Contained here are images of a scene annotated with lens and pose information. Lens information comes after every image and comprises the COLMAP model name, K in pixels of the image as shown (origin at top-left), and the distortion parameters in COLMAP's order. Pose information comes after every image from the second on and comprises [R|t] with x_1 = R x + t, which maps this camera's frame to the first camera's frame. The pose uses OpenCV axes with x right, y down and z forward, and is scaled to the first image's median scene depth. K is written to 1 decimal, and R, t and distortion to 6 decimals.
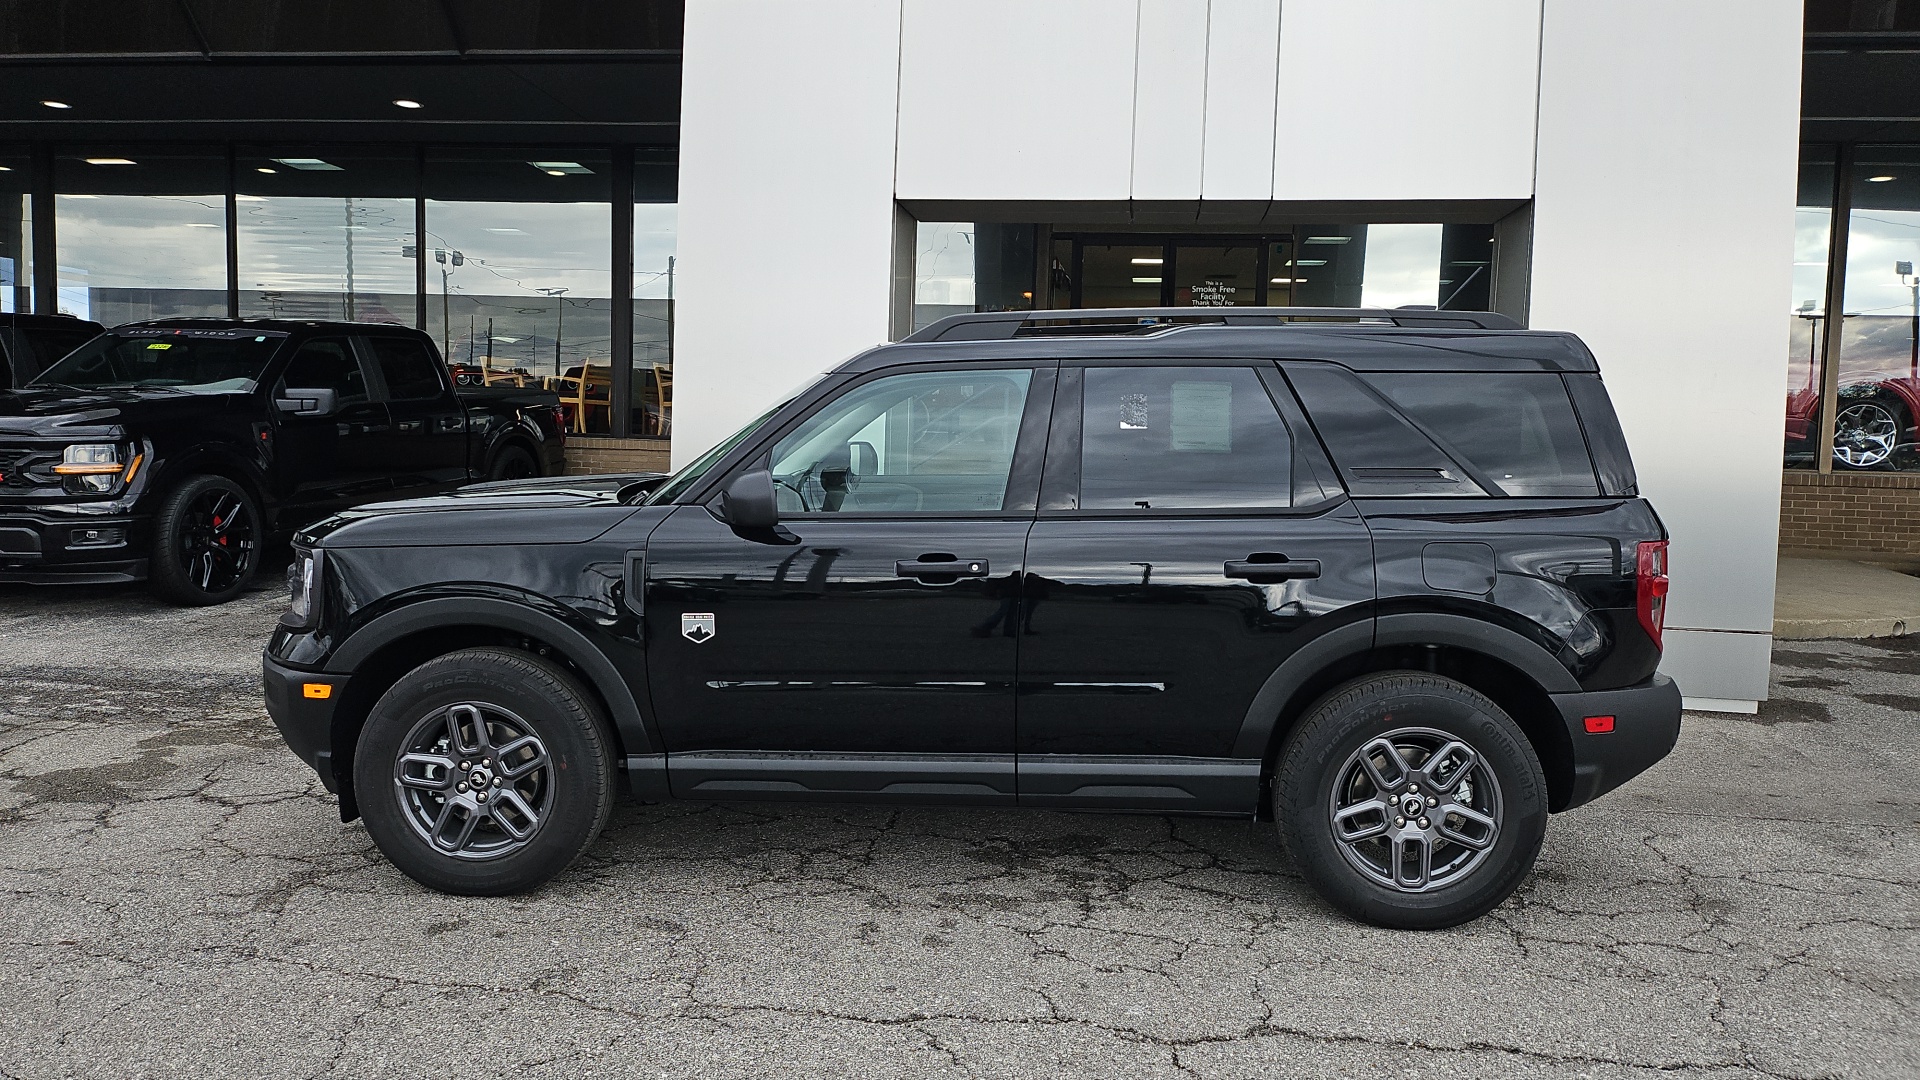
lens RADIAL K [[1354.8, 0, 960.0], [0, 1354.8, 540.0], [0, 0, 1]] dist [0.041911, 0.000516]
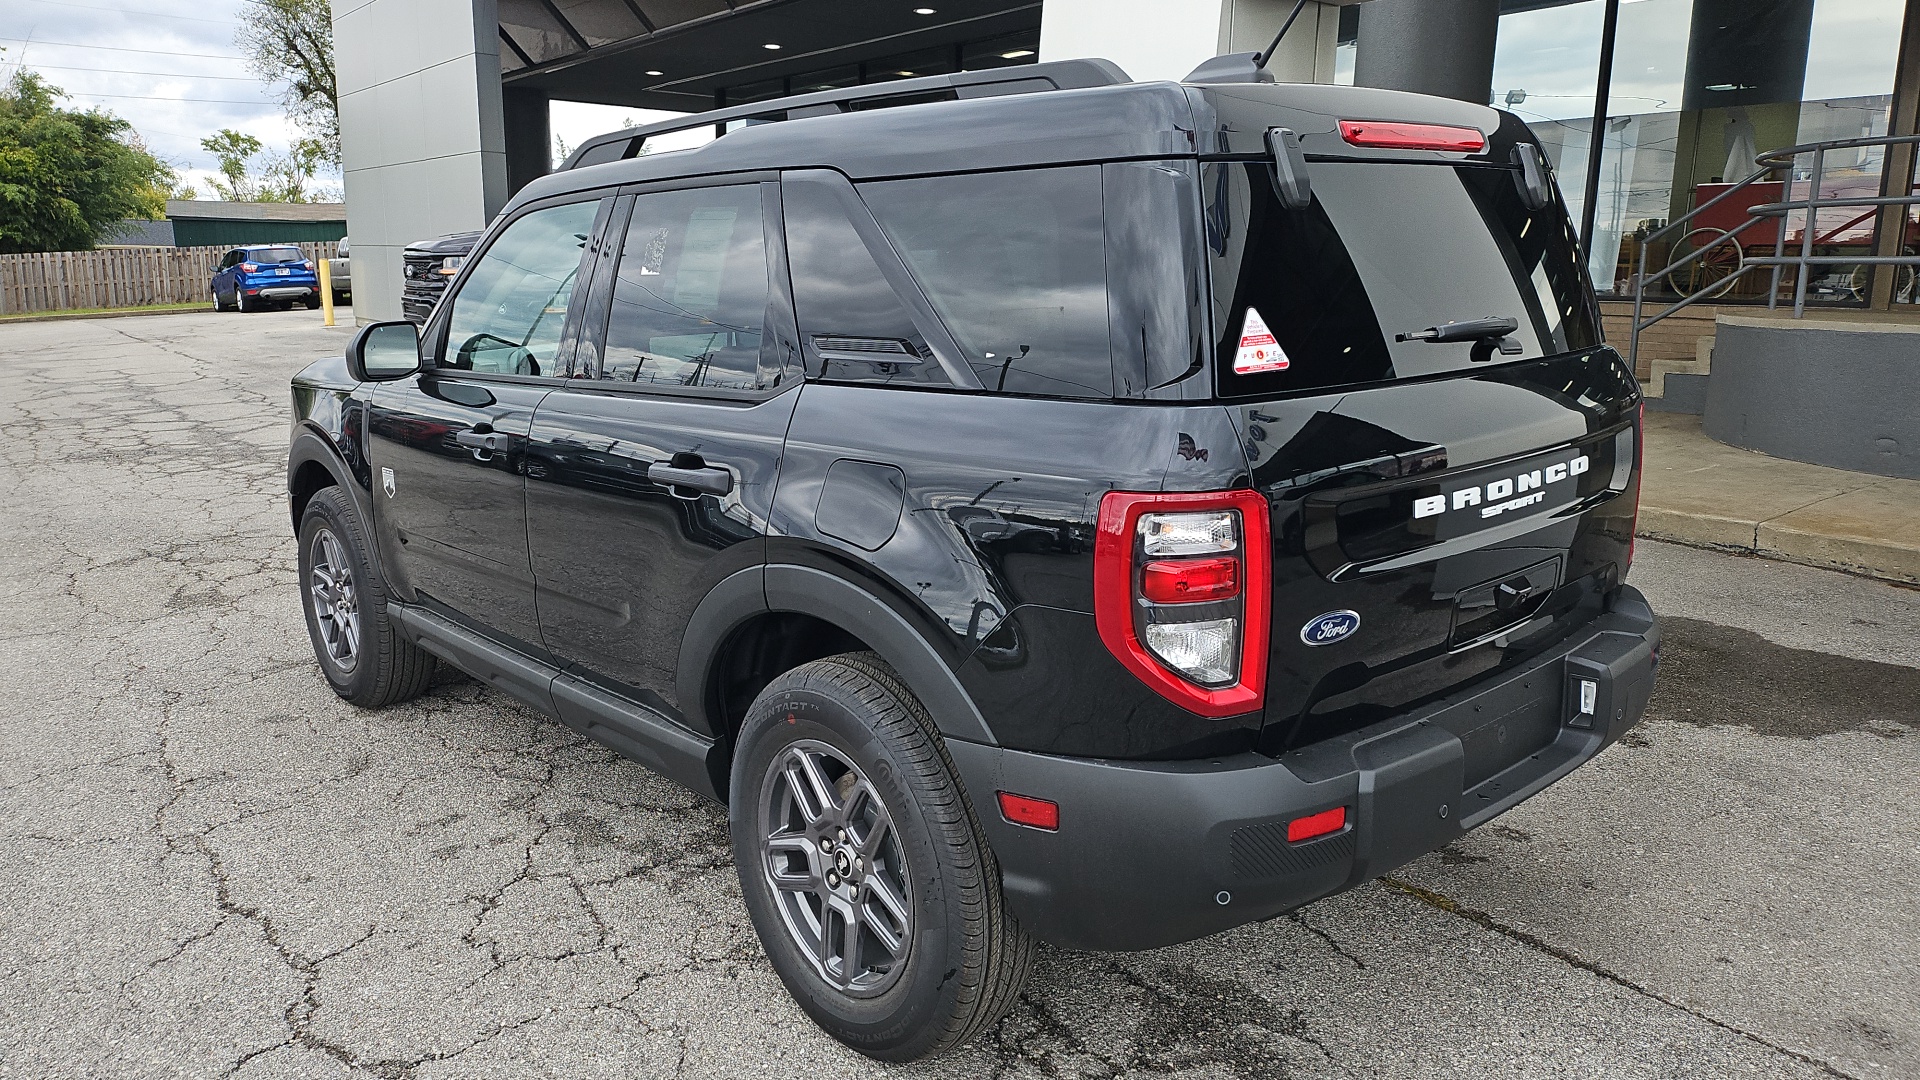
lens RADIAL K [[1361.2, 0, 967.1], [0, 1361.2, 502.8], [0, 0, 1]] dist [0.005072, 0.000109]
pose [[0.707777, 0.104623, -0.698645, 0.789029], [-0.048023, 0.993810, 0.100173, -0.039992], [0.704801, -0.037349, 0.708421, 0.578322]]
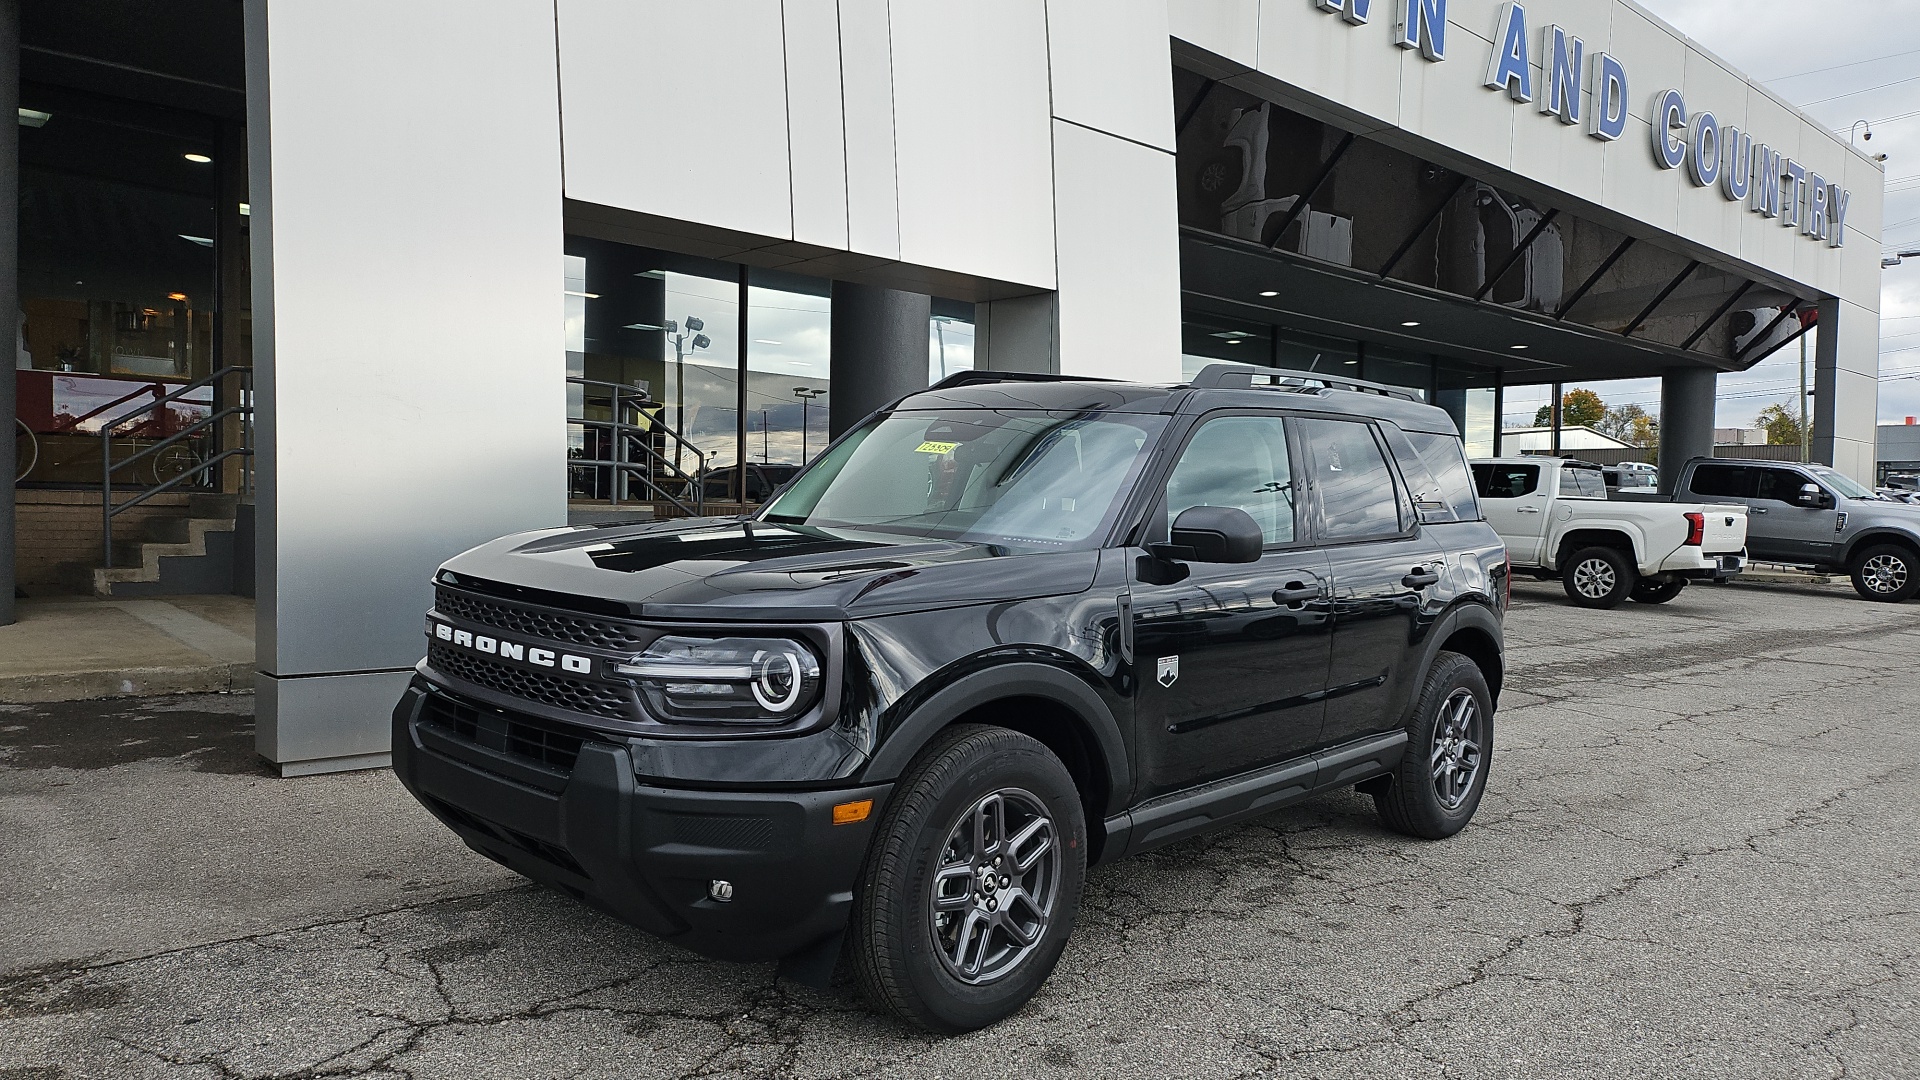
lens RADIAL K [[1353.1, 0, 996.8], [0, 1353.1, 543.0], [0, 0, 1]] dist [0.043673, -0.005600]
pose [[0.628921, -0.031093, 0.776847, -1.002641], [0.052714, 0.998606, -0.002708, -0.030990], [-0.775680, 0.042654, 0.629684, 0.468567]]
